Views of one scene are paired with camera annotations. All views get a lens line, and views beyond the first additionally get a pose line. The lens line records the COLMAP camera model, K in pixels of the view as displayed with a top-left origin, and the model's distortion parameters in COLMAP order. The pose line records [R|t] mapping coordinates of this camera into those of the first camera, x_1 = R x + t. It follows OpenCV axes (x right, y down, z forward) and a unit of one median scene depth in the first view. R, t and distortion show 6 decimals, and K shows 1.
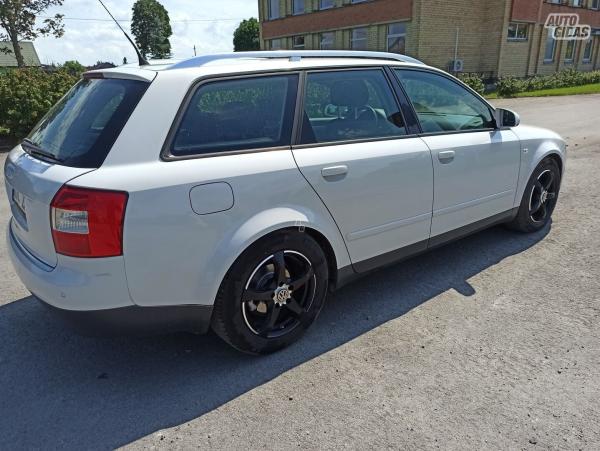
lens RADIAL K [[436.0, 0, 300.0], [0, 436.0, 225.5], [0, 0, 1]] dist [0.042021, -0.048451]
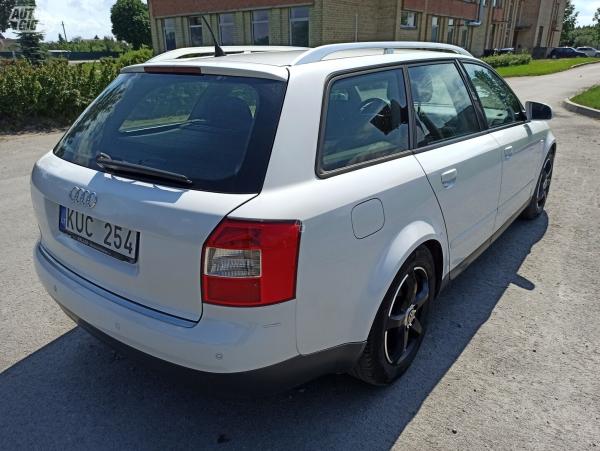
lens RADIAL K [[436.0, 0, 300.0], [0, 436.0, 225.5], [0, 0, 1]] dist [0.042021, -0.048451]
pose [[0.973308, -0.068882, 0.218923, -0.440906], [0.061340, 0.997271, 0.041074, -0.078261], [-0.221155, -0.026549, 0.974877, 0.167670]]
